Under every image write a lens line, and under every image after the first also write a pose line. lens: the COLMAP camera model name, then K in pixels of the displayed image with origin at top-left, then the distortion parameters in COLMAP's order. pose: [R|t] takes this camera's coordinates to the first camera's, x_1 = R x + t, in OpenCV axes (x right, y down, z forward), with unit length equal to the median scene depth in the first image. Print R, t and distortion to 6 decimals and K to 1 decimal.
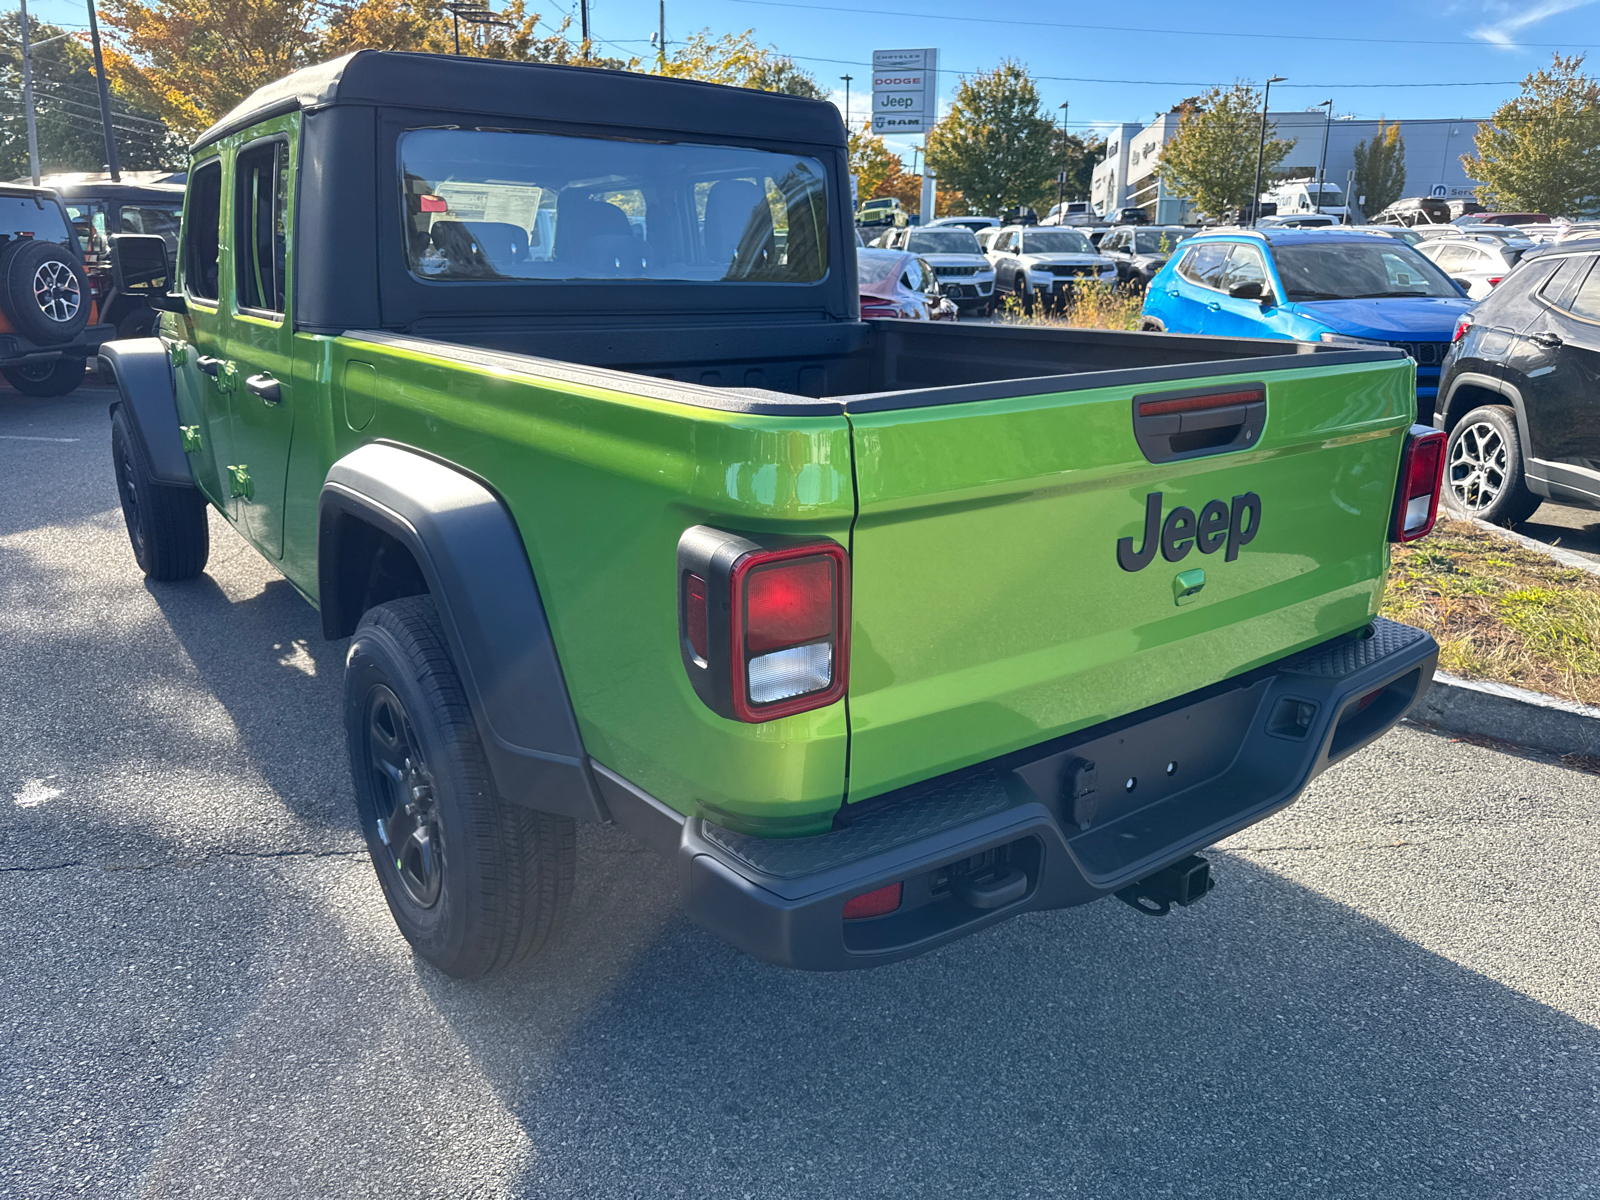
lens RADIAL K [[1151.7, 0, 800.7], [0, 1151.7, 609.6], [0, 0, 1]] dist [0.034938, -0.037409]
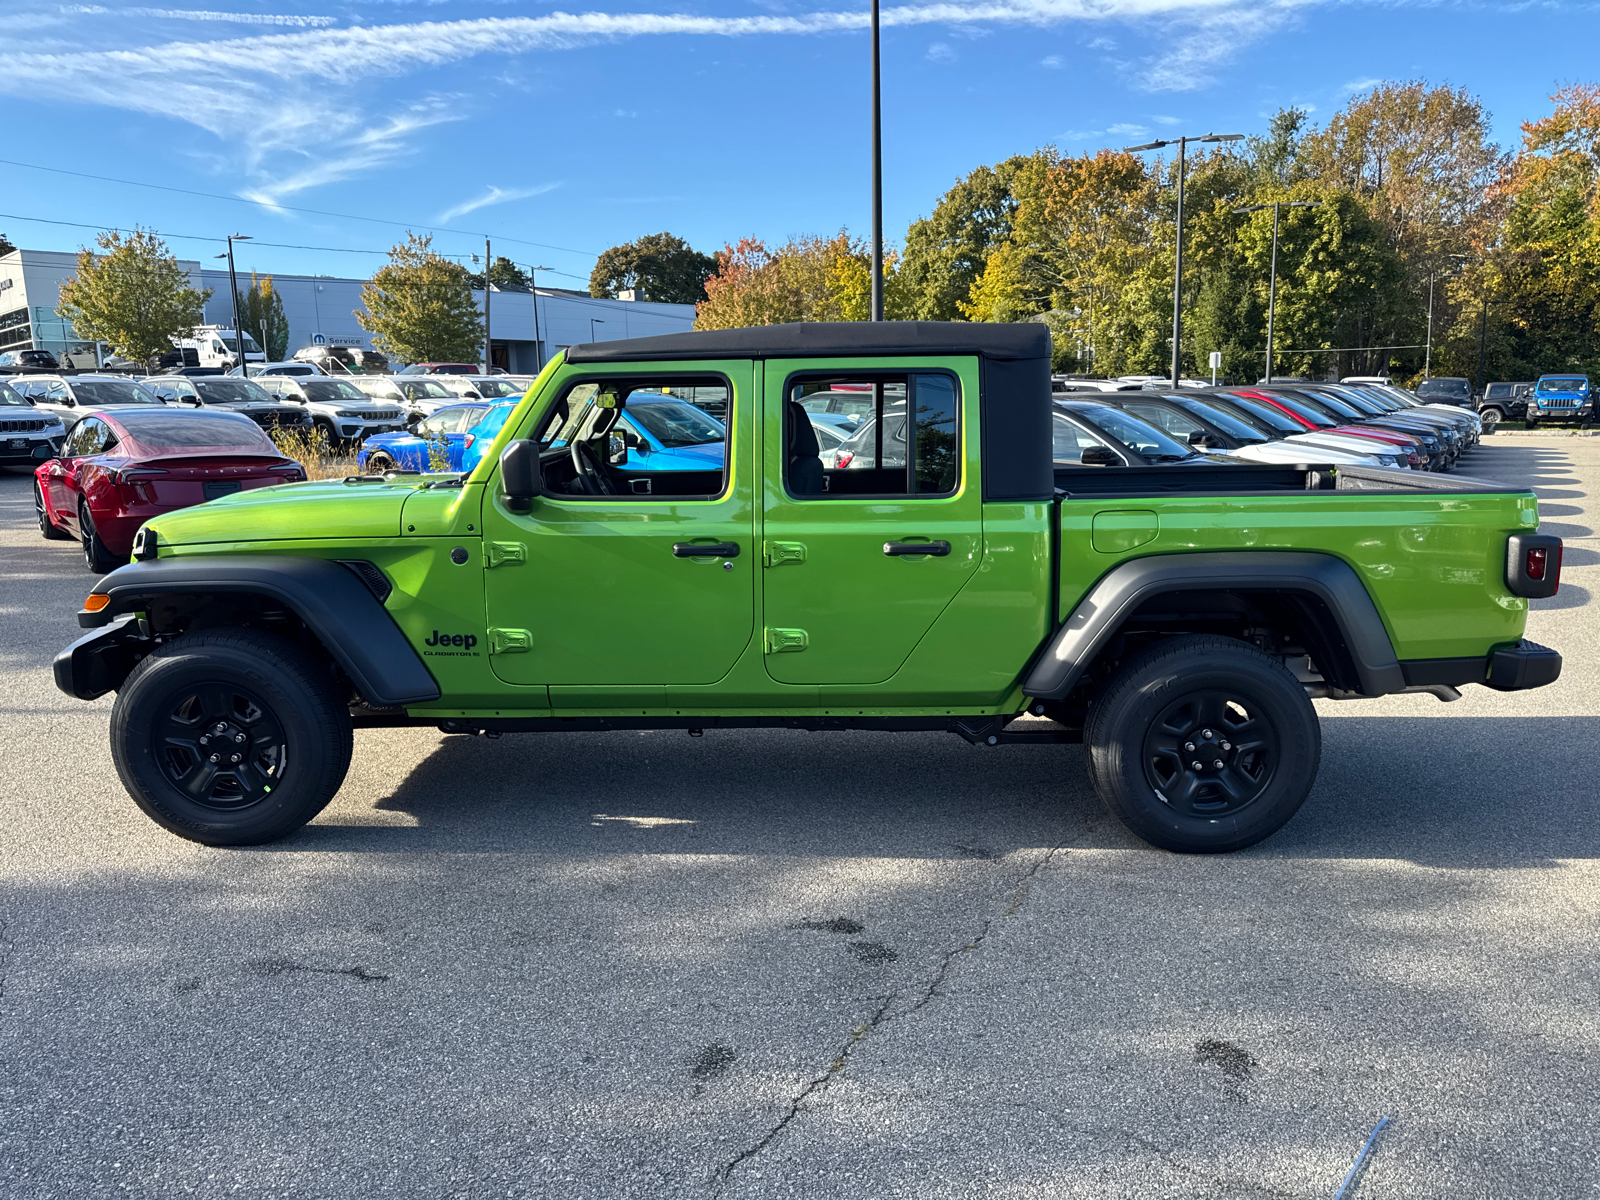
lens RADIAL K [[1151.7, 0, 800.7], [0, 1151.7, 609.6], [0, 0, 1]] dist [0.034938, -0.037409]
pose [[0.598425, -0.161282, 0.784778, -0.111087], [0.247764, 0.968767, 0.010164, -0.011632], [-0.761906, 0.188357, 0.619694, 0.020317]]
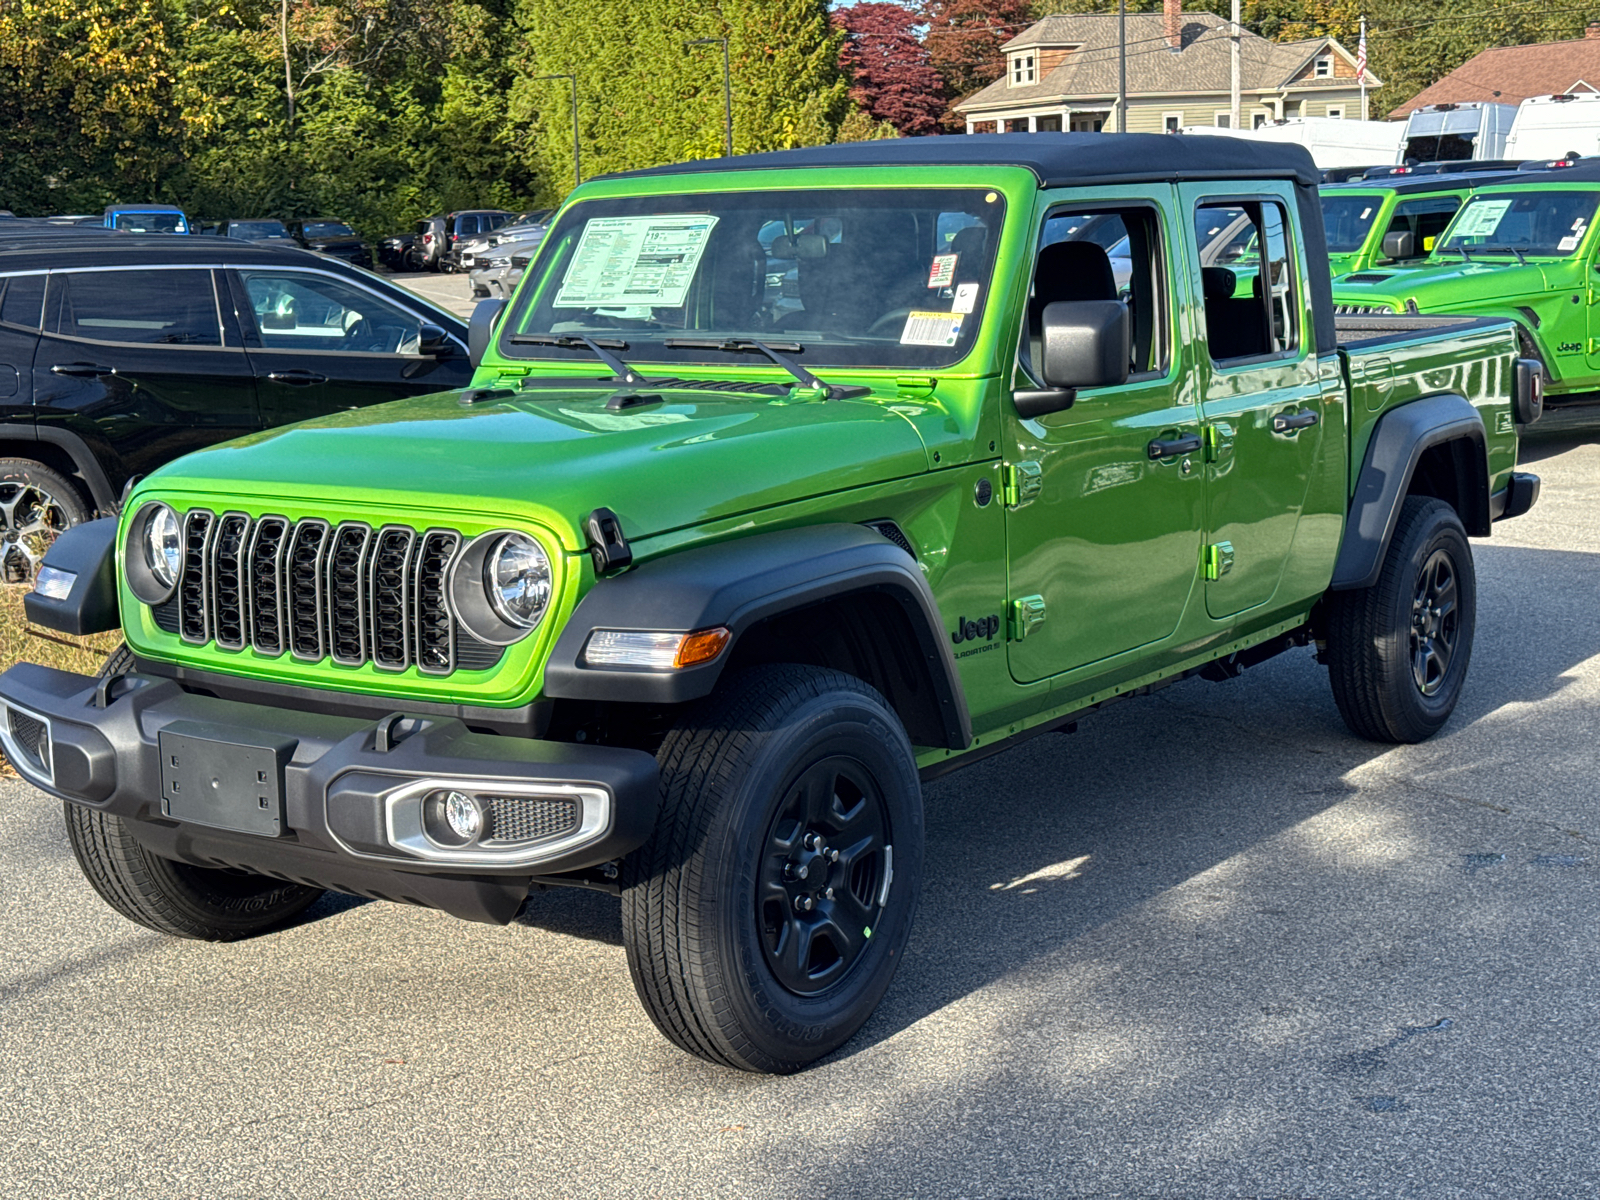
lens RADIAL K [[2294.4, 0, 818.6], [0, 2294.4, 603.2], [0, 0, 1]] dist [0.118228, -0.116876]
pose [[-0.322591, -0.161834, 0.932601, -0.161613], [0.293548, 0.919591, 0.261116, -0.049854], [-0.899869, 0.357997, -0.249146, 0.137936]]
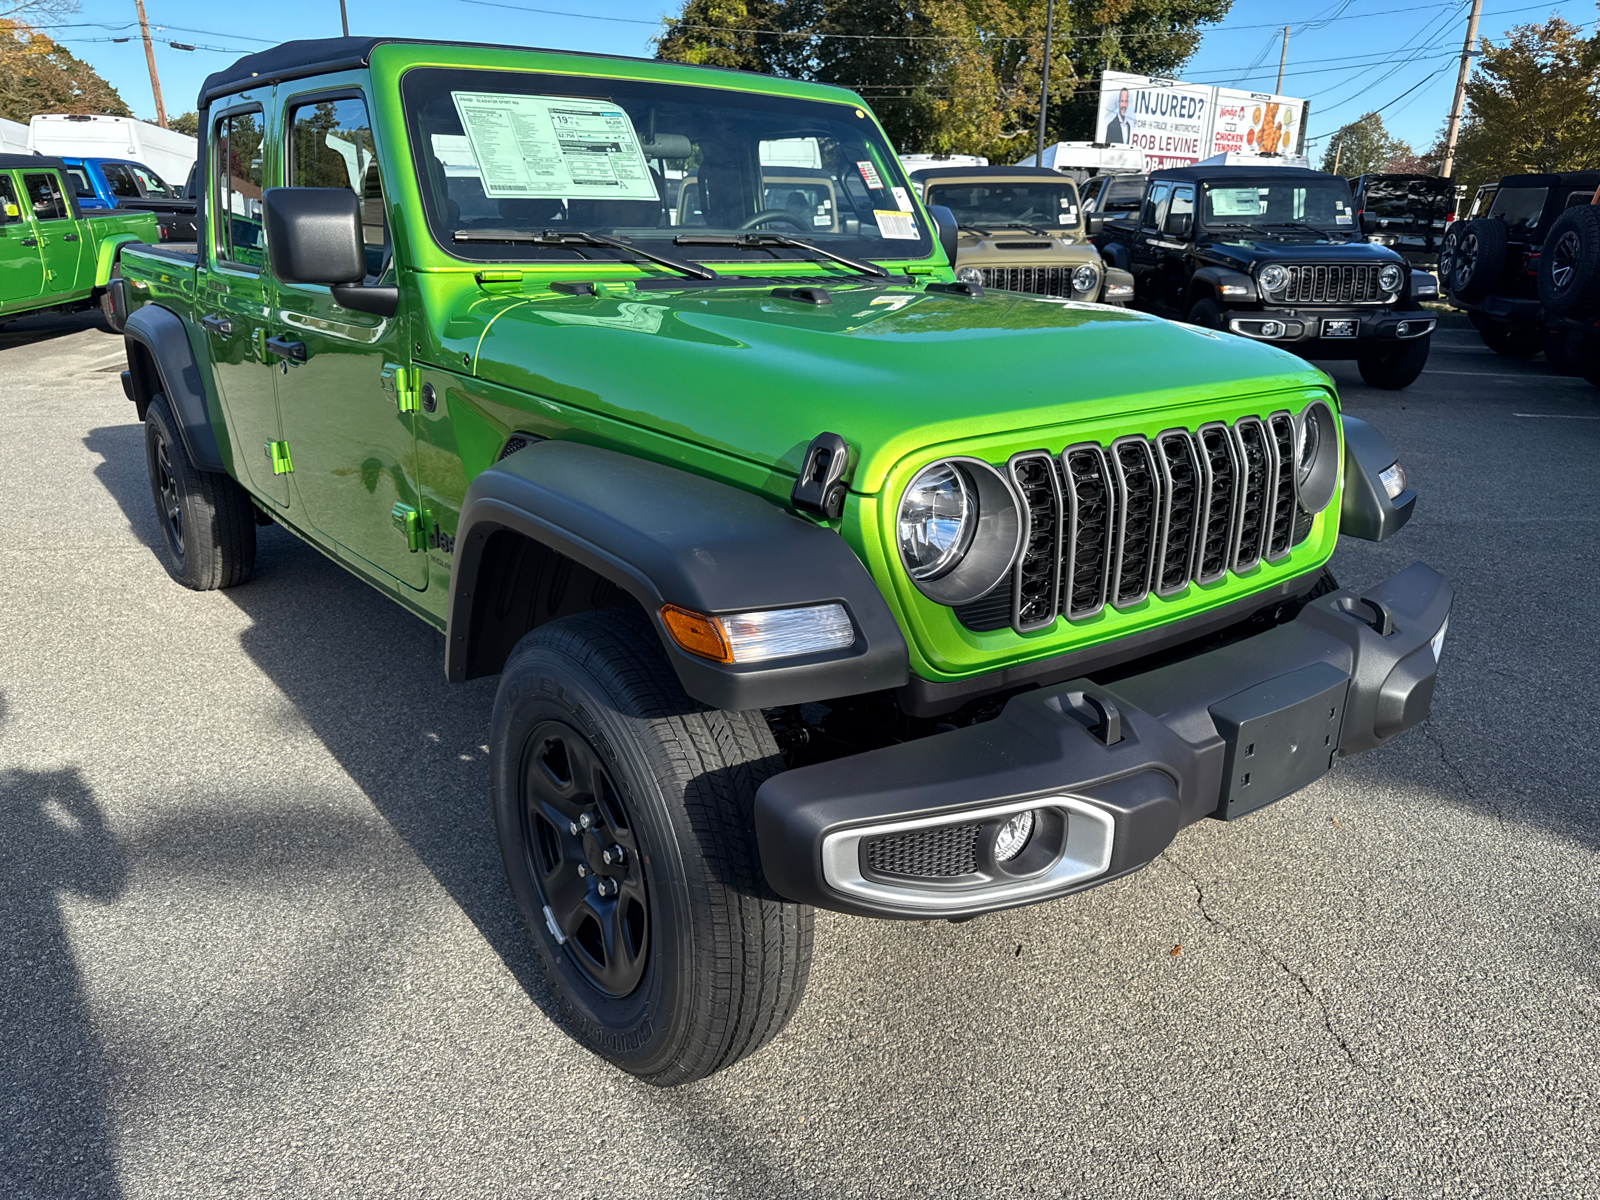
lens RADIAL K [[1184.1, 0, 800.0], [0, 1184.1, 600.0], [0, 0, 1]] dist [-0.002502, -0.008388]
pose [[-0.999540, -0.028294, -0.010930, -0.042584], [-0.029454, 0.819385, 0.572487, -0.052656], [-0.007242, 0.572545, -0.819841, 0.171036]]
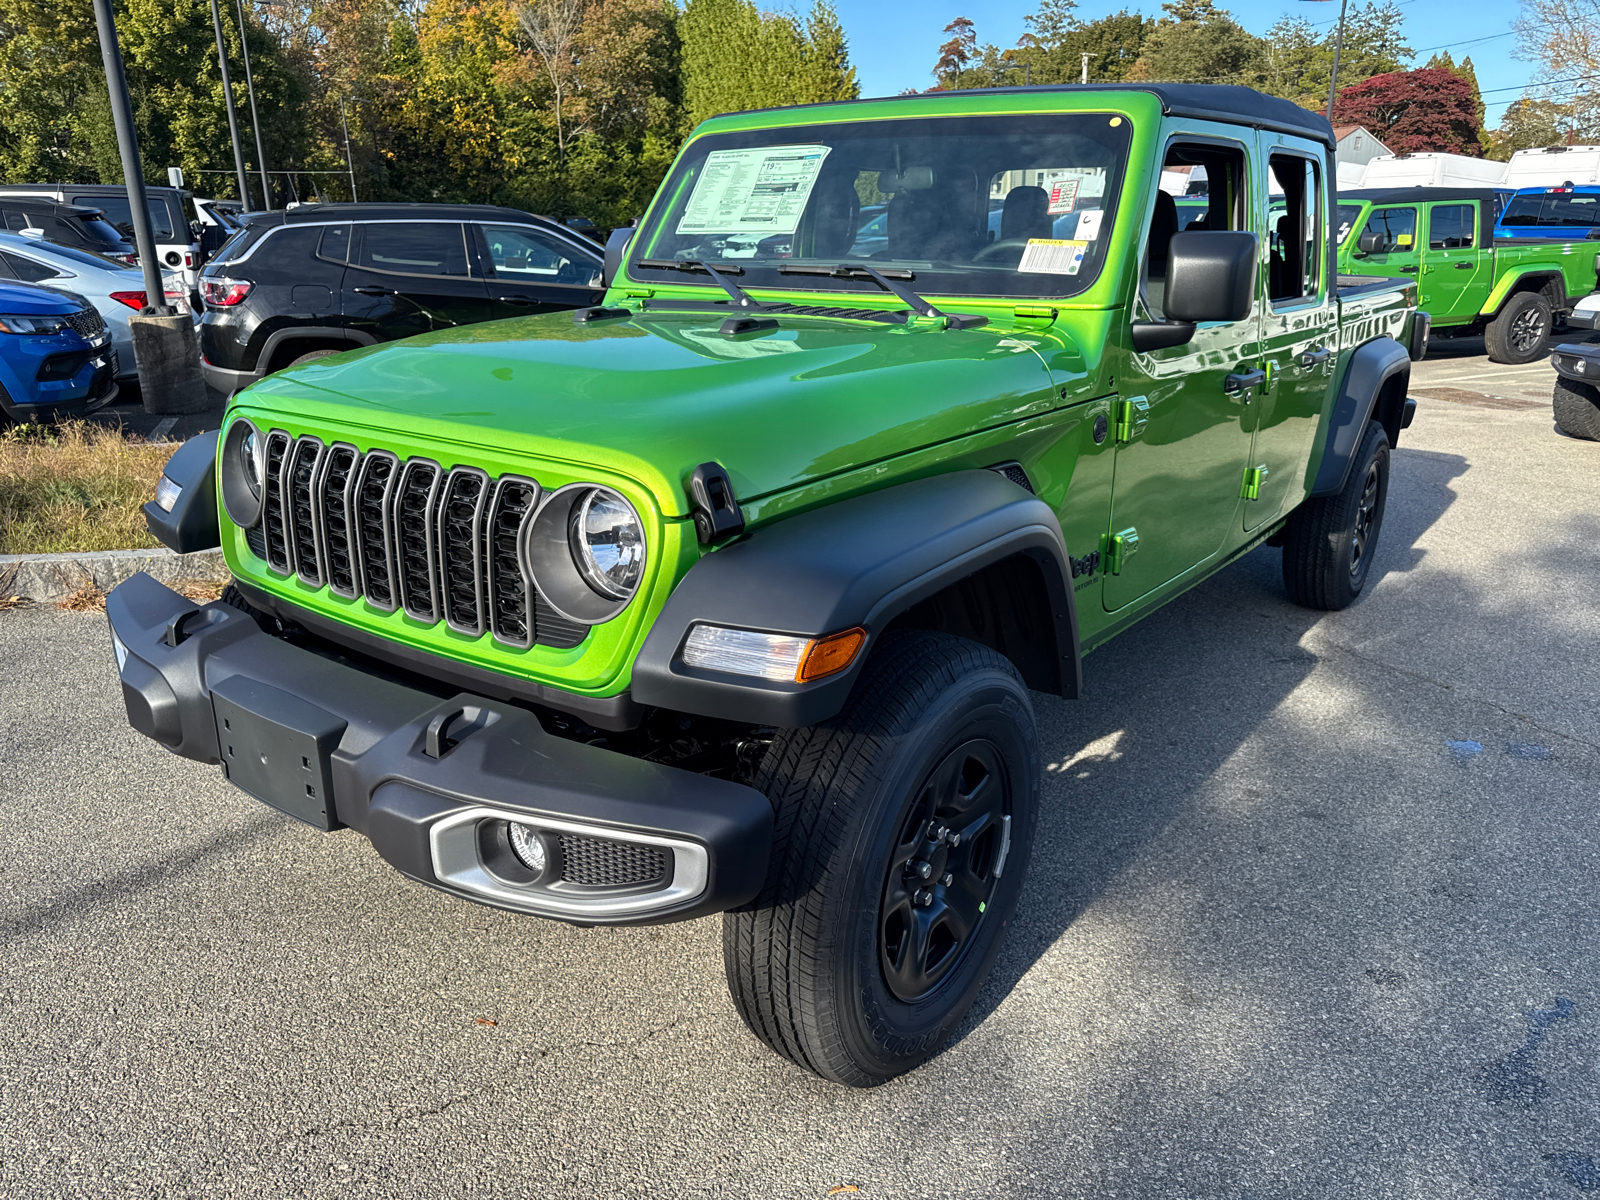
lens RADIAL K [[1151.7, 0, 800.7], [0, 1151.7, 609.6], [0, 0, 1]] dist [0.034938, -0.037409]
pose [[-0.290847, -0.313832, 0.903835, -0.104703], [0.271641, 0.878714, 0.392521, -0.040835], [-0.917398, 0.359682, -0.170322, 0.126026]]
